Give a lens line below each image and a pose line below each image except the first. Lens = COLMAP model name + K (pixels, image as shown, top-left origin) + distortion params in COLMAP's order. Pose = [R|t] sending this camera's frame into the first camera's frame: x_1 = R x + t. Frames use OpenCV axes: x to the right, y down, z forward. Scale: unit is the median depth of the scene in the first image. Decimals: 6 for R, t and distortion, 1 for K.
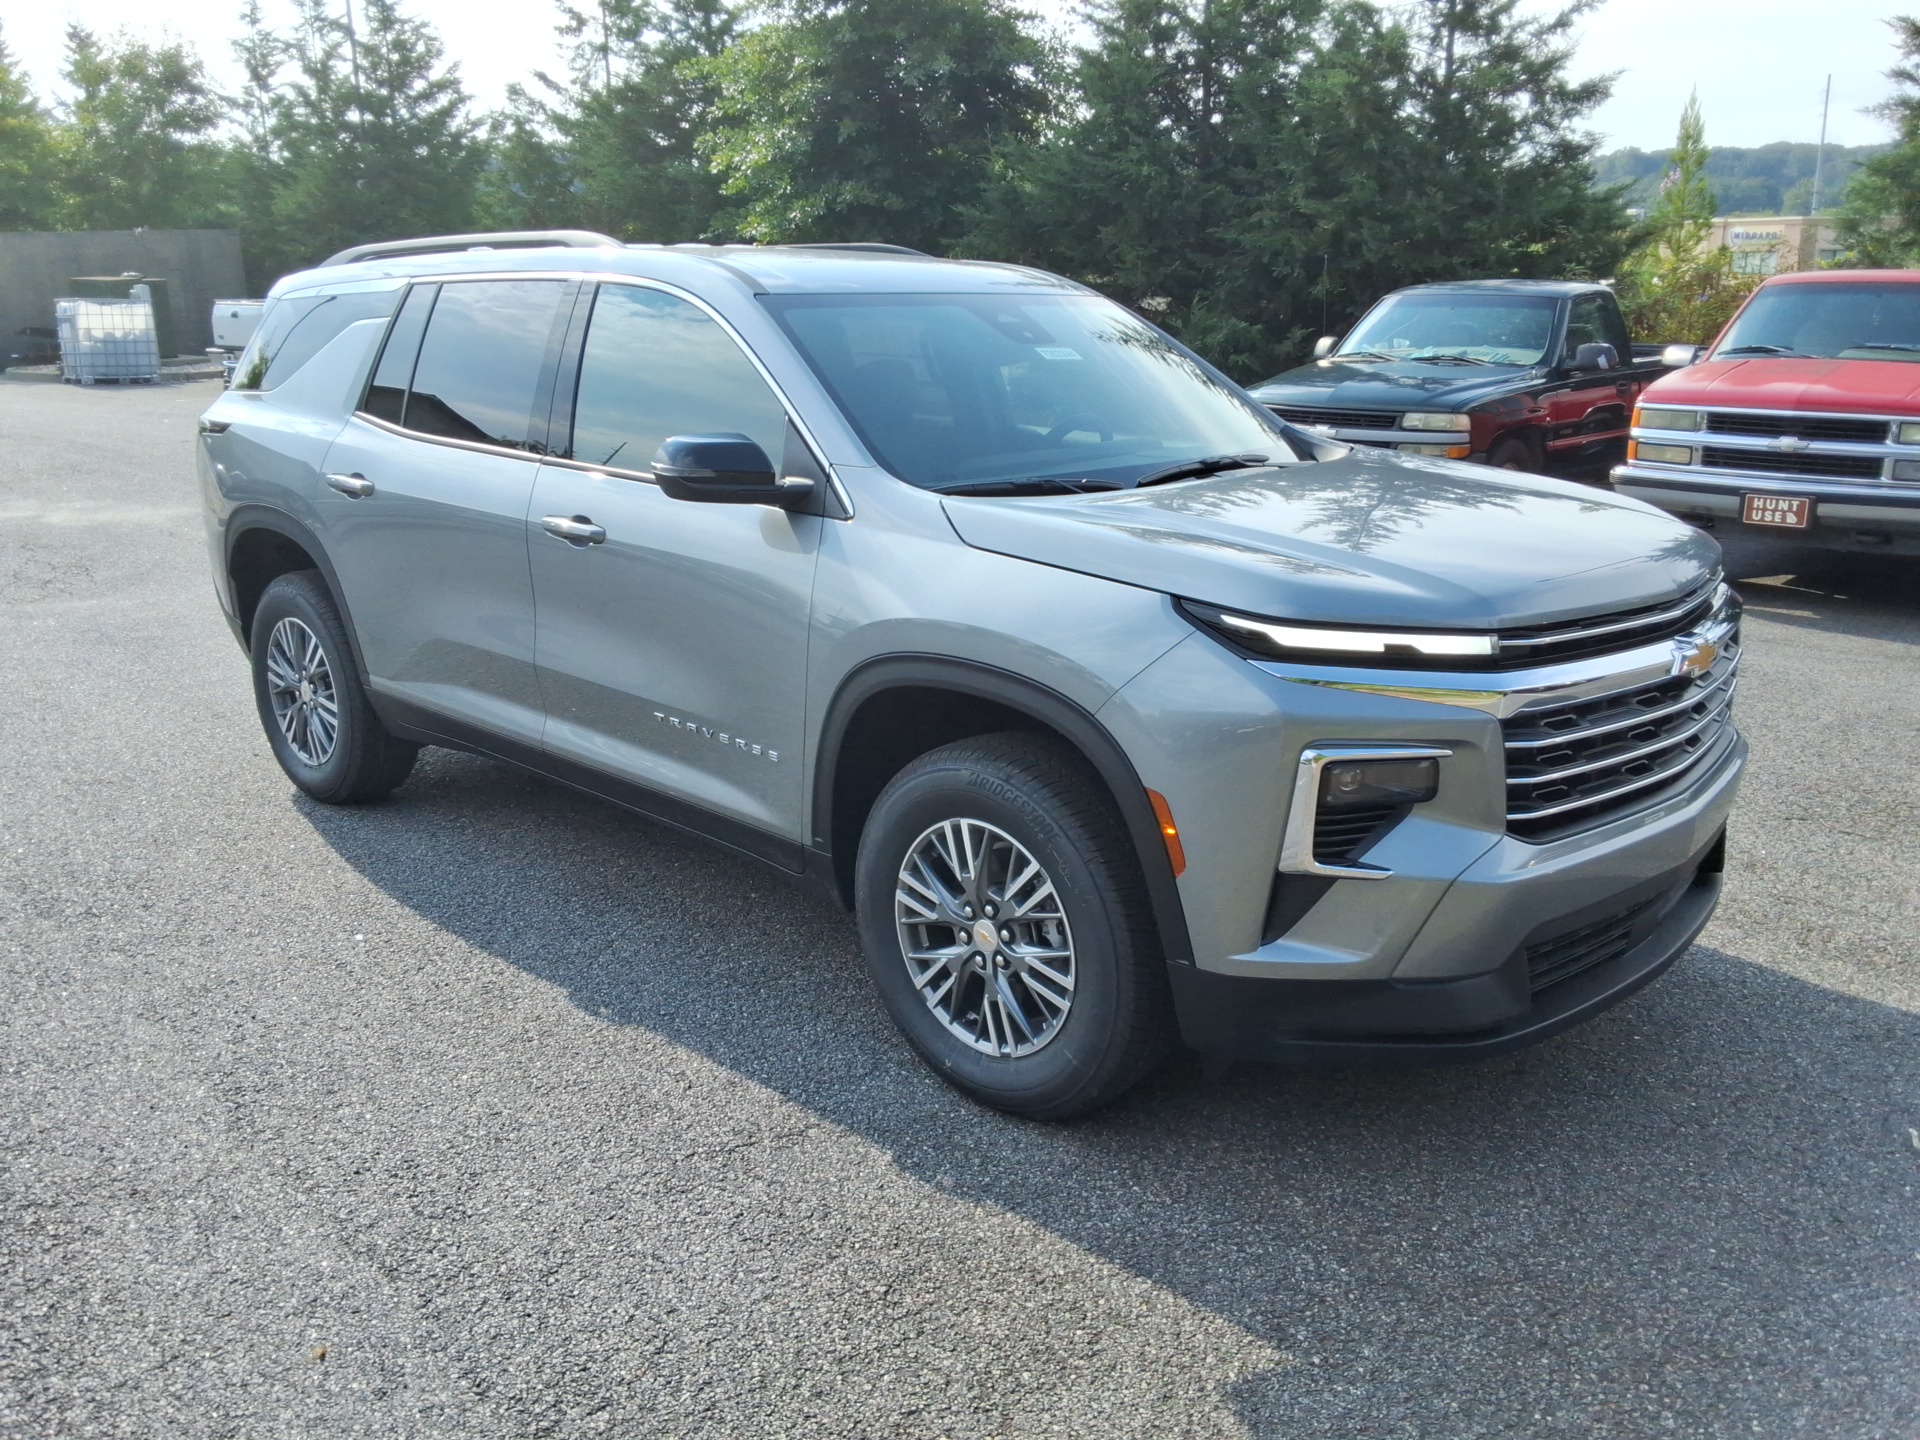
lens RADIAL K [[1545.1, 0, 944.8], [0, 1545.1, 728.5], [0, 0, 1]] dist [0.105645, -0.155179]
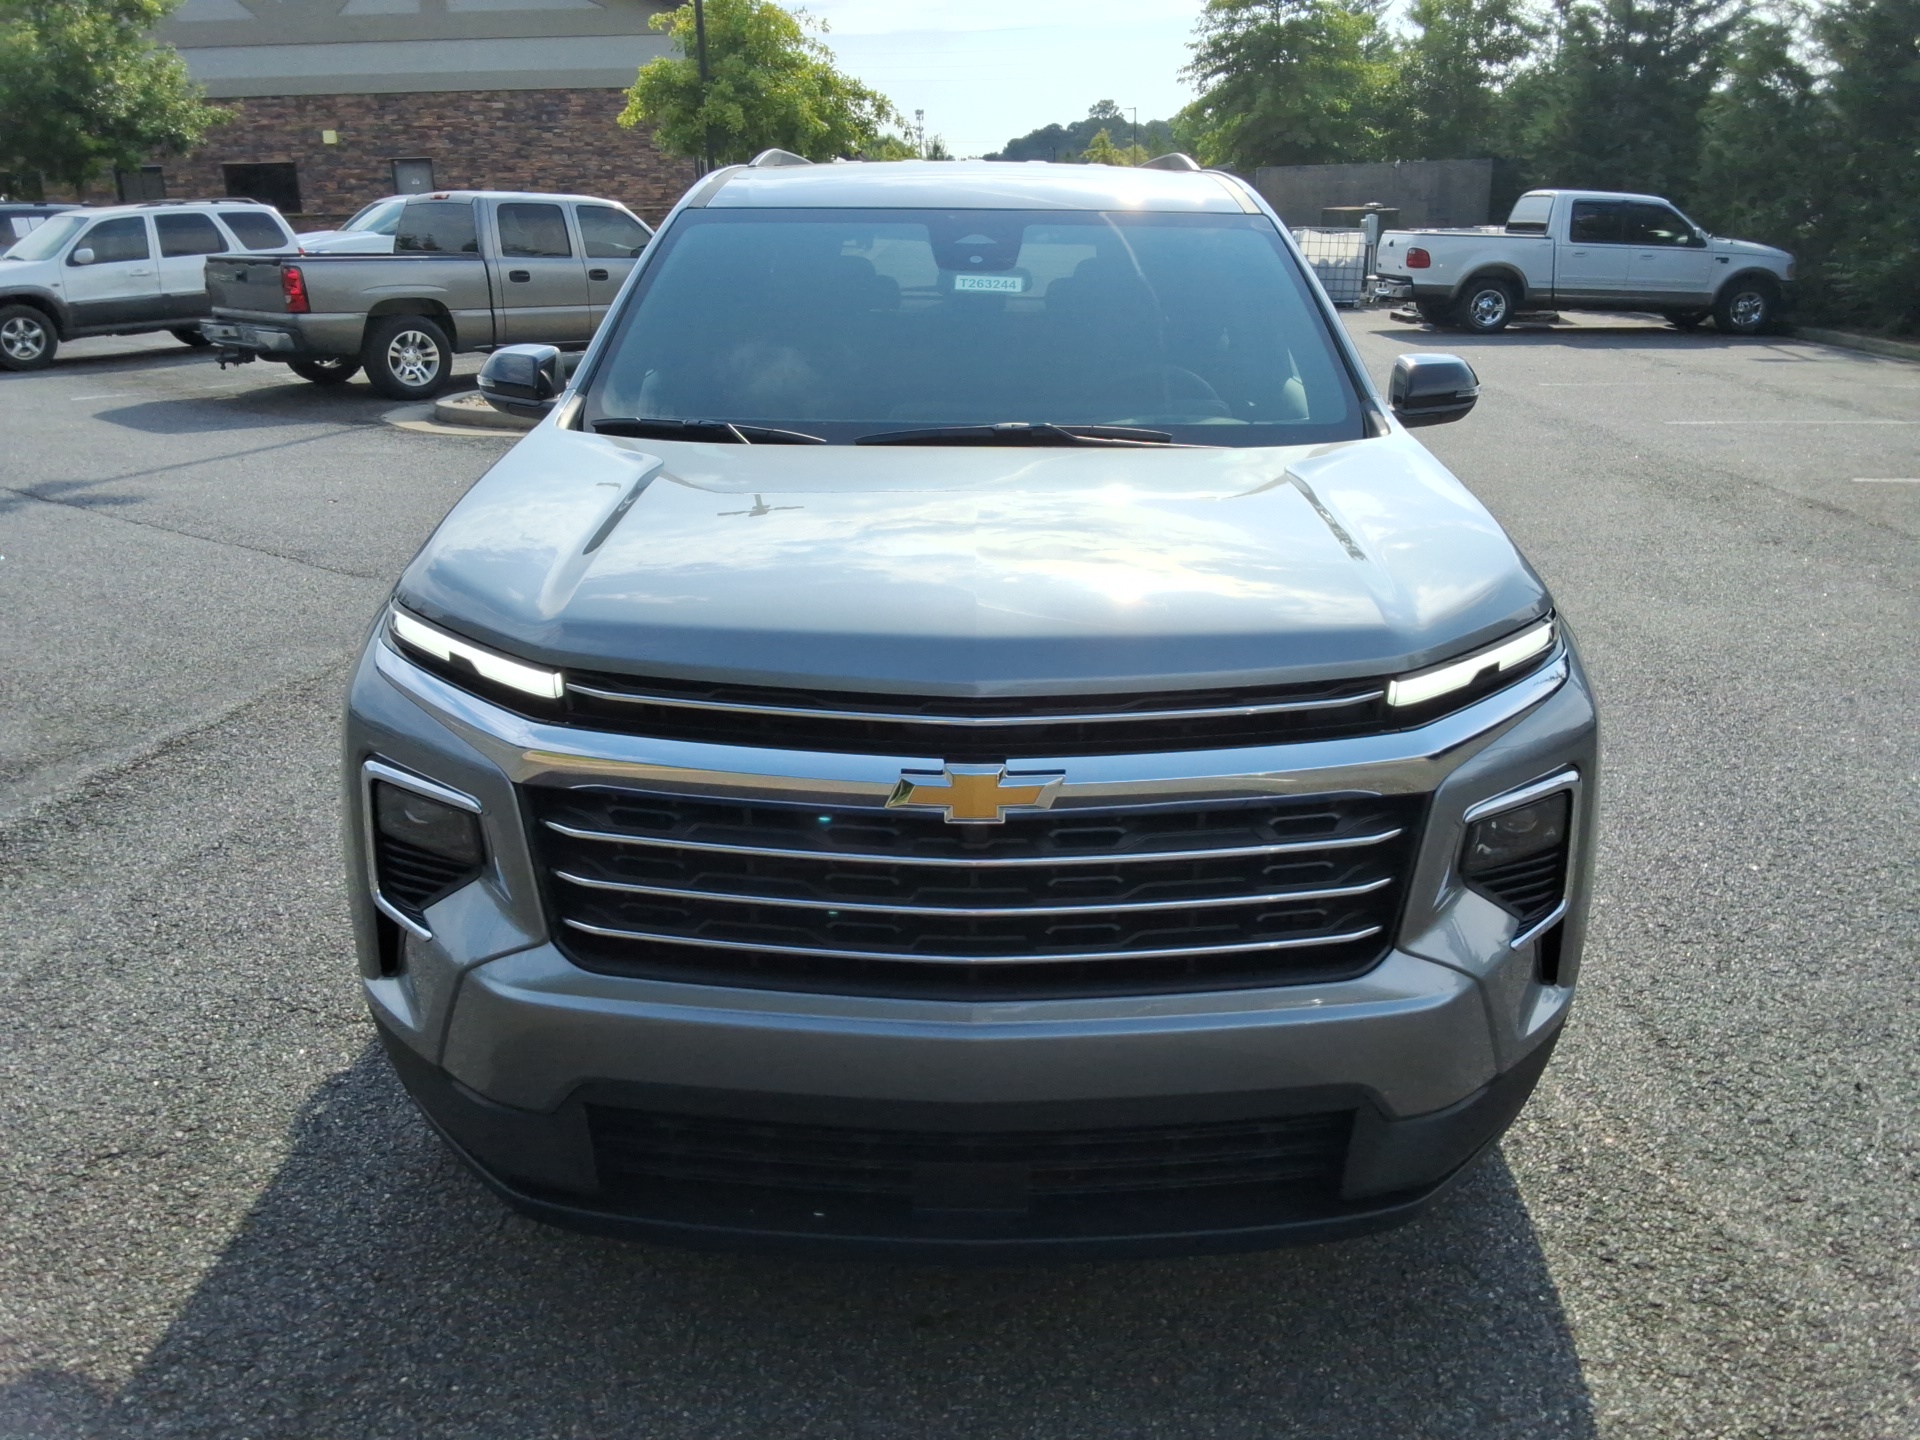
lens RADIAL K [[1545.1, 0, 967.2], [0, 1545.1, 712.1], [0, 0, 1]] dist [0.105645, -0.155179]
pose [[0.686175, 0.226991, -0.691114, 0.118473], [-0.205643, 0.971844, 0.115021, -0.019785], [0.697764, 0.063198, 0.713534, 0.072117]]
